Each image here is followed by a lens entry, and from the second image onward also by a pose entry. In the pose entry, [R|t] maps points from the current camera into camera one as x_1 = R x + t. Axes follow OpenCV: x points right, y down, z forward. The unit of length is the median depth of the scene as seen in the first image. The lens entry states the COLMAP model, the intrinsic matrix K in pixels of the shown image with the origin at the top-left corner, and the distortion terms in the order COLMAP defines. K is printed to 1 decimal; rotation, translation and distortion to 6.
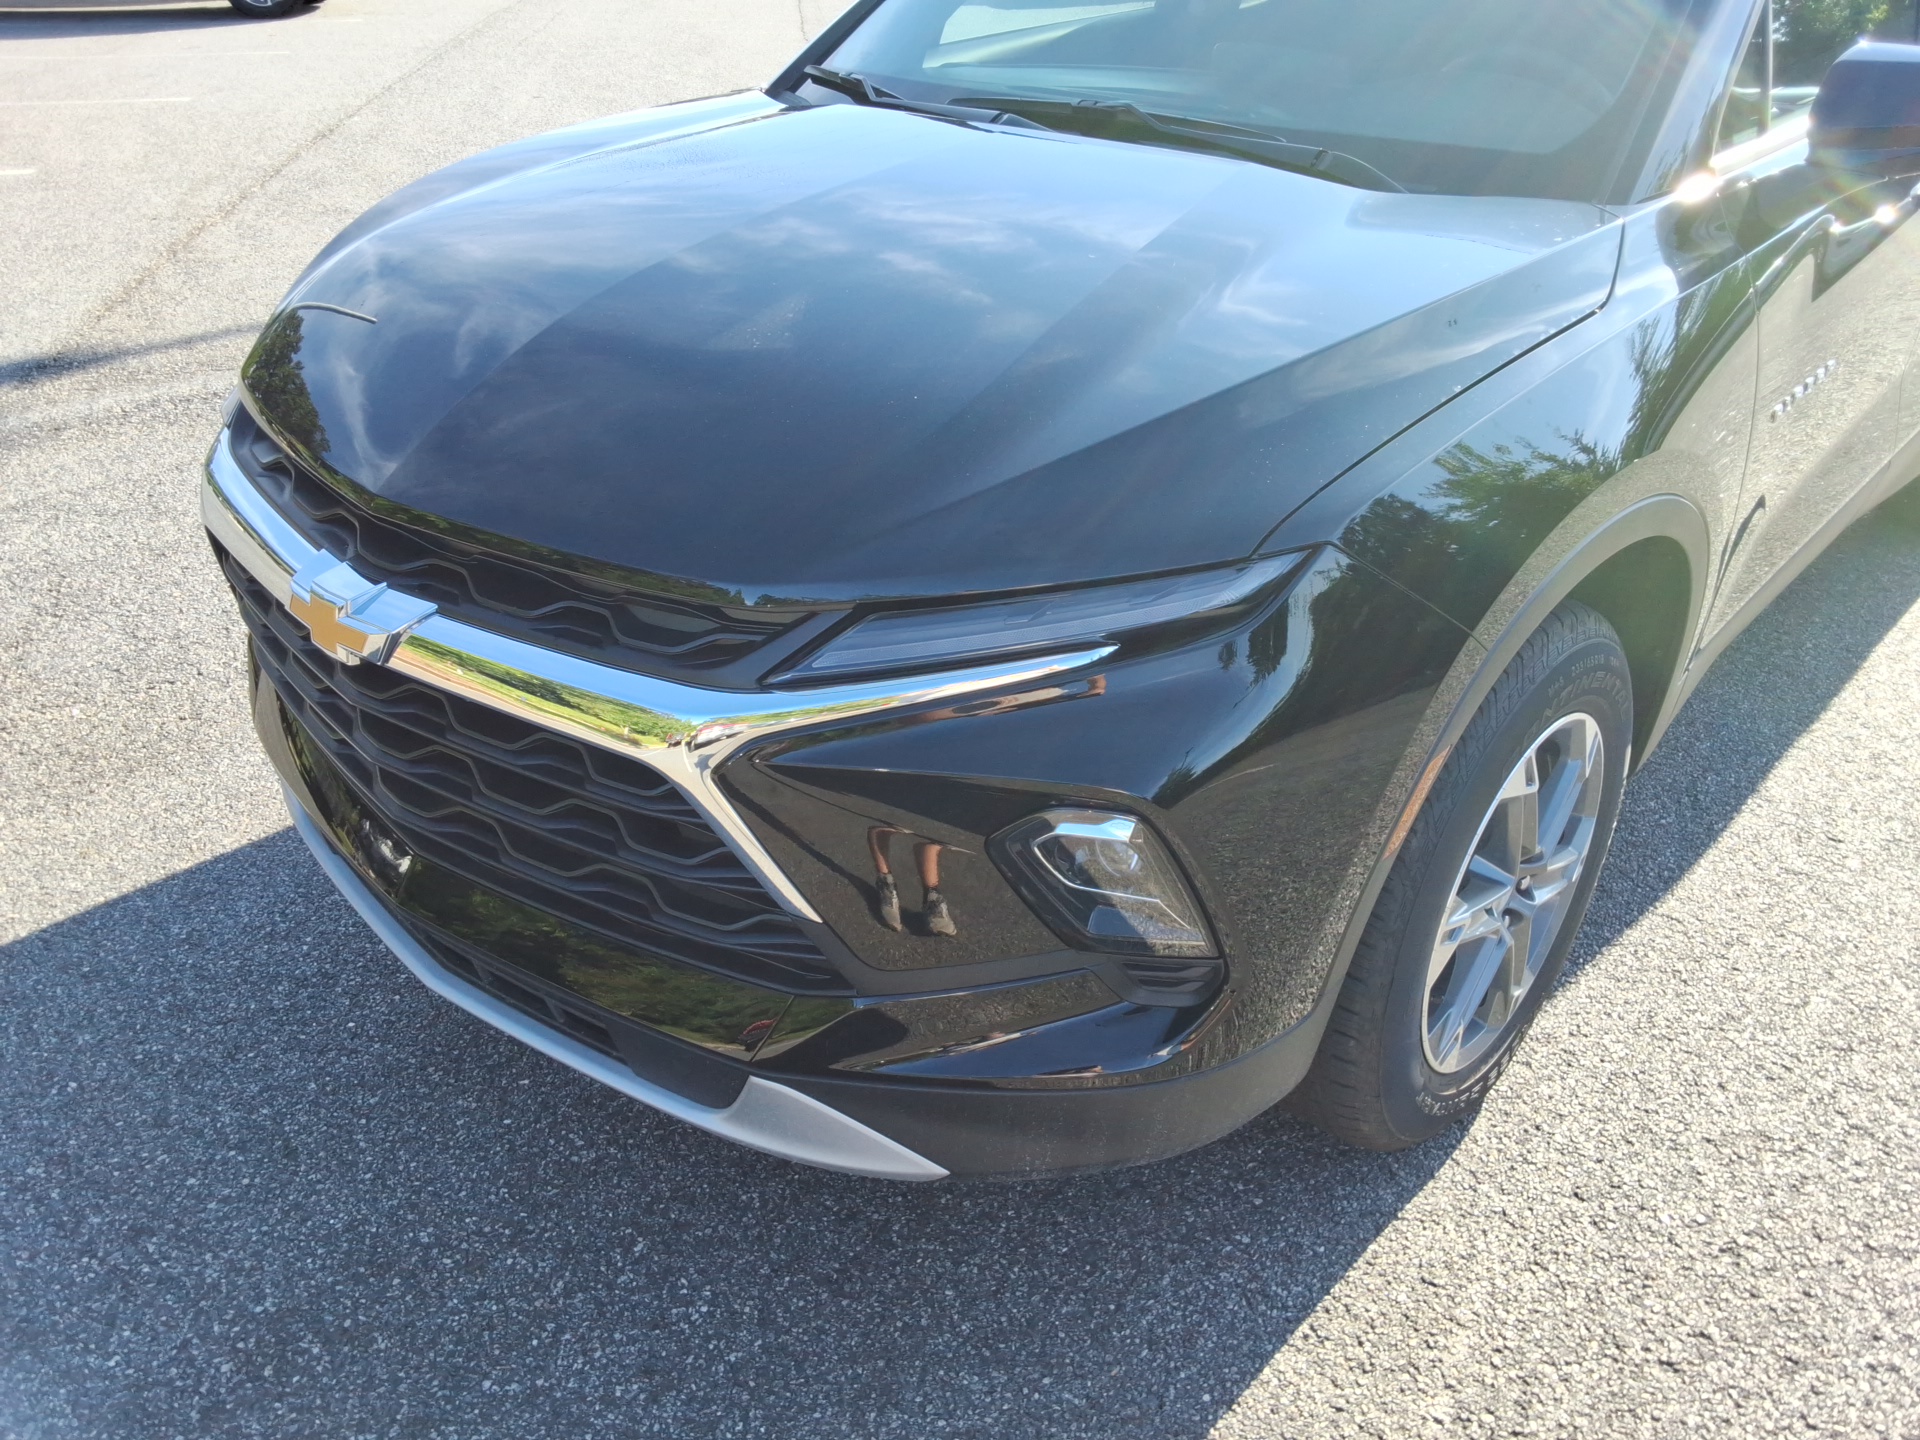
lens RADIAL K [[1542.1, 0, 968.4], [0, 1542.1, 706.7], [0, 0, 1]] dist [0.137401, -0.236448]
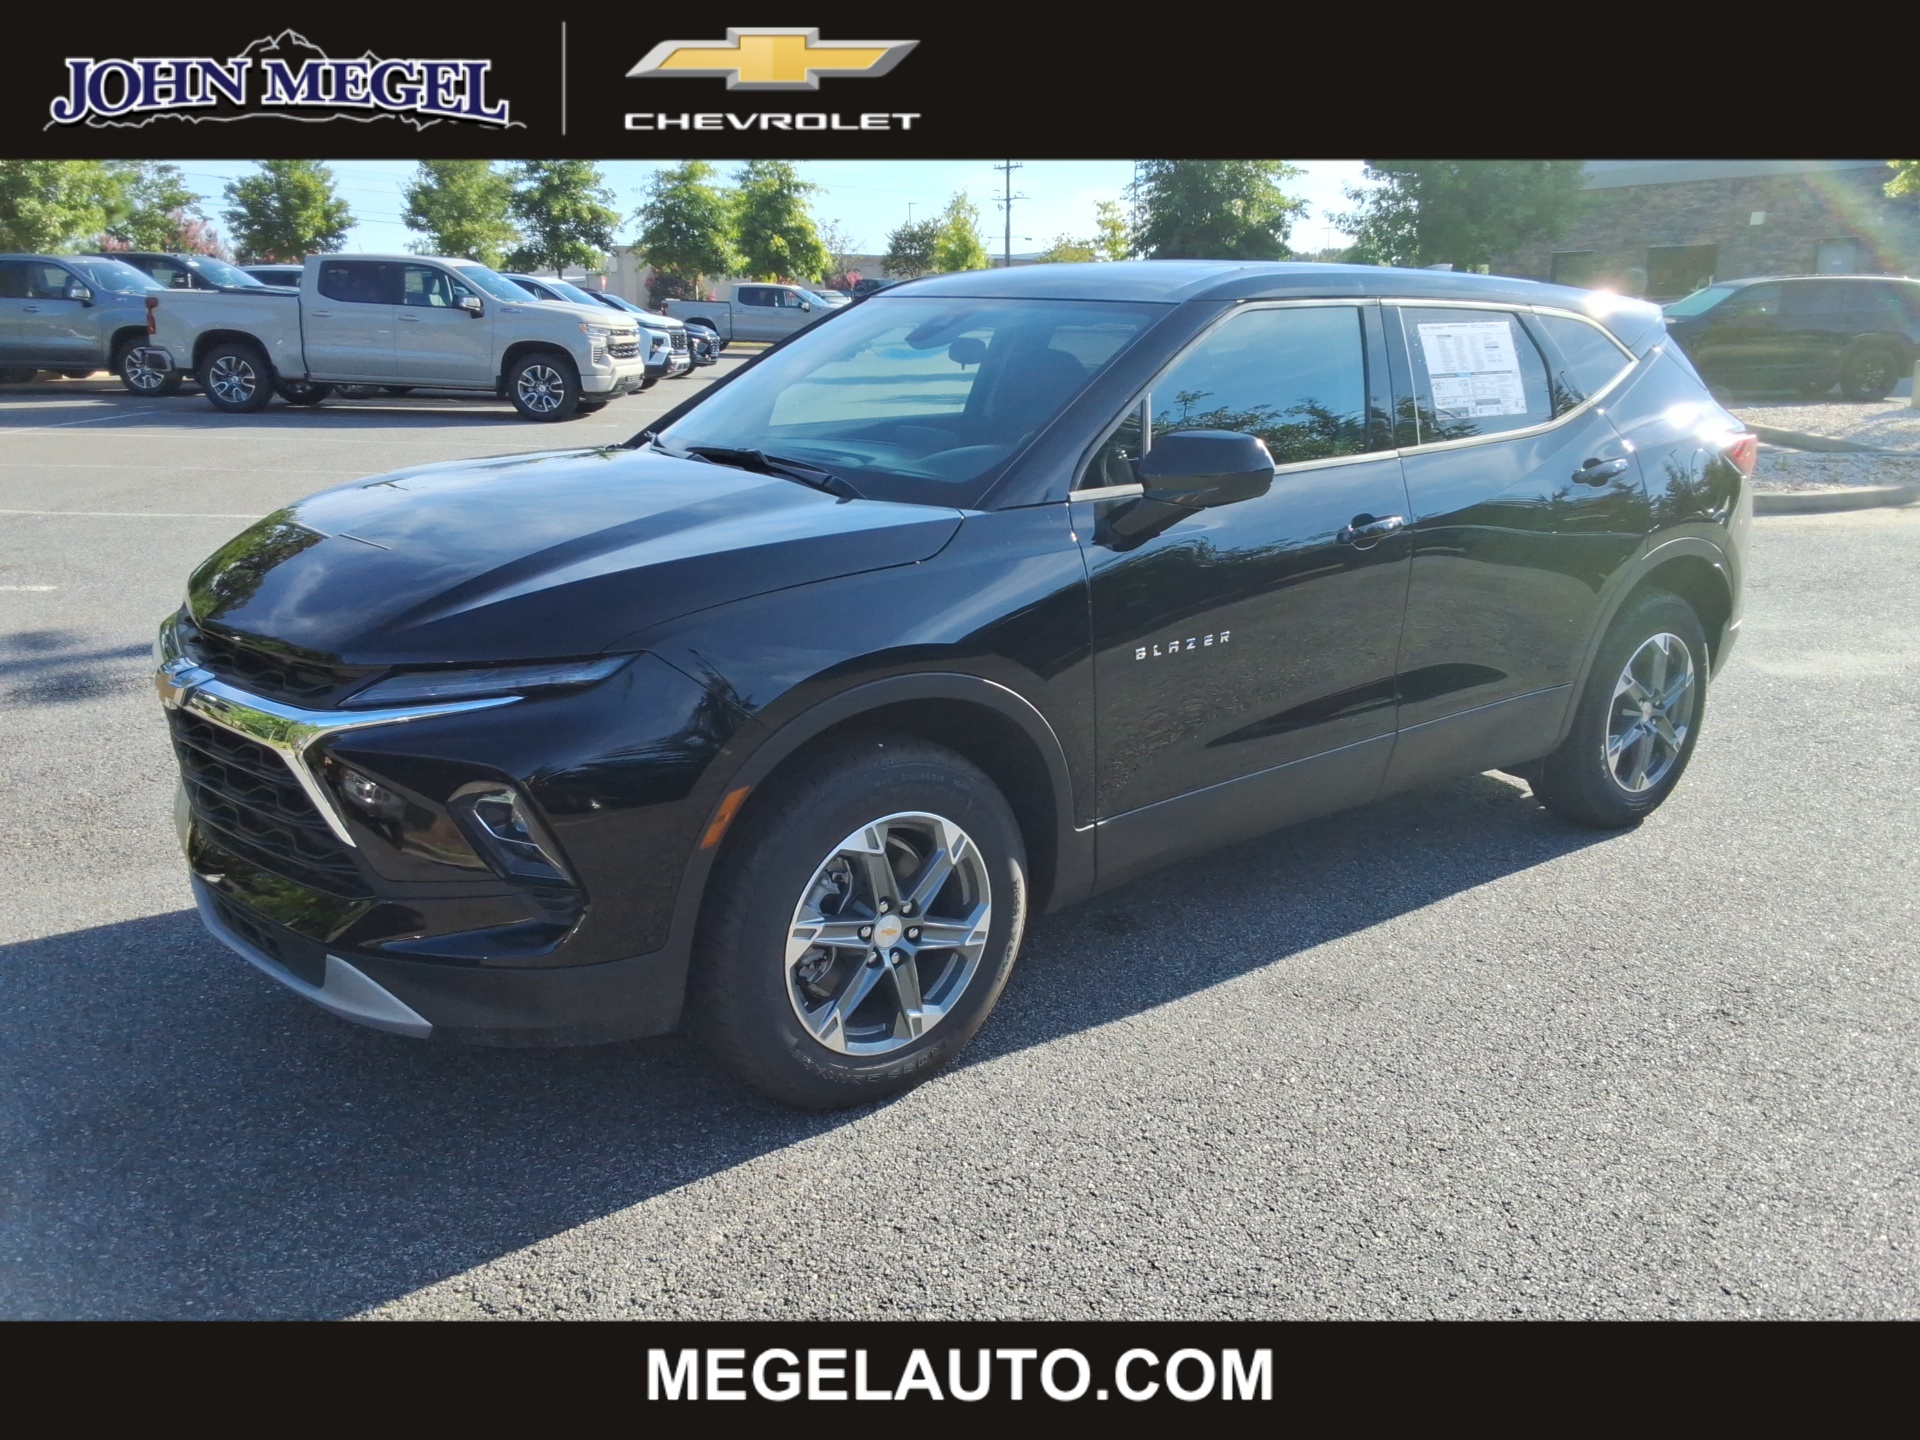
lens RADIAL K [[1550.1, 0, 969.3], [0, 1550.1, 720.9], [0, 0, 1]] dist [0.139023, -0.232822]
pose [[0.984840, 0.054481, -0.164689, 0.772266], [-0.092241, 0.968523, -0.231202, 0.306168], [0.146909, 0.242888, 0.958865, -0.568819]]
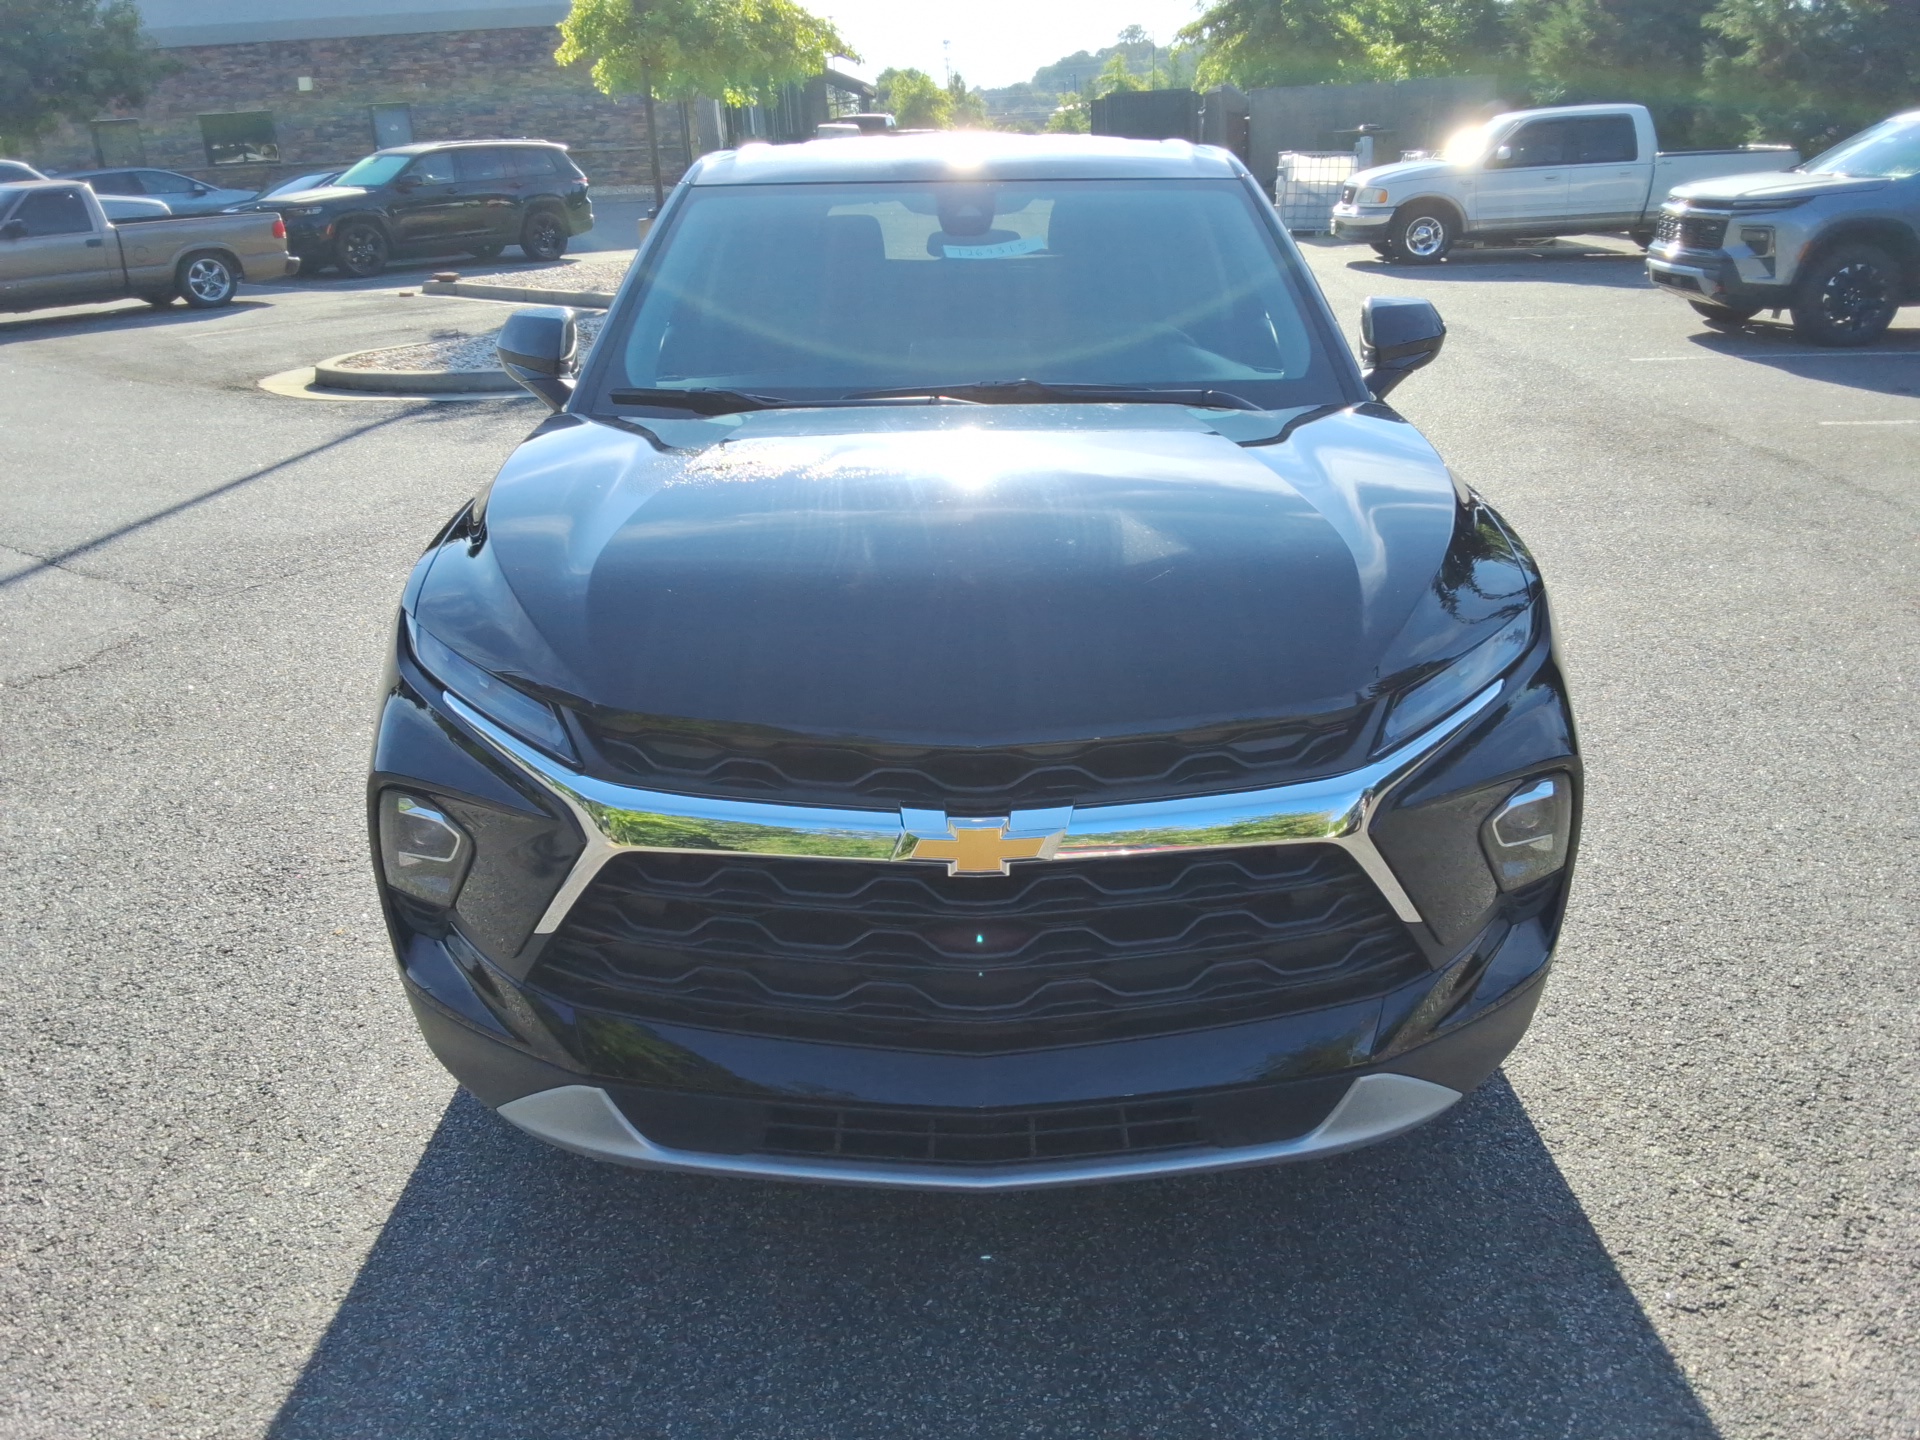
lens RADIAL K [[1561.3, 0, 960.0], [0, 1561.3, 720.0], [0, 0, 1]] dist [0.079023, -0.116268]
pose [[0.741428, -0.241741, 0.625976, -1.054367], [0.342690, 0.938441, -0.043485, -0.092003], [-0.576930, 0.246757, 0.778629, 0.082732]]
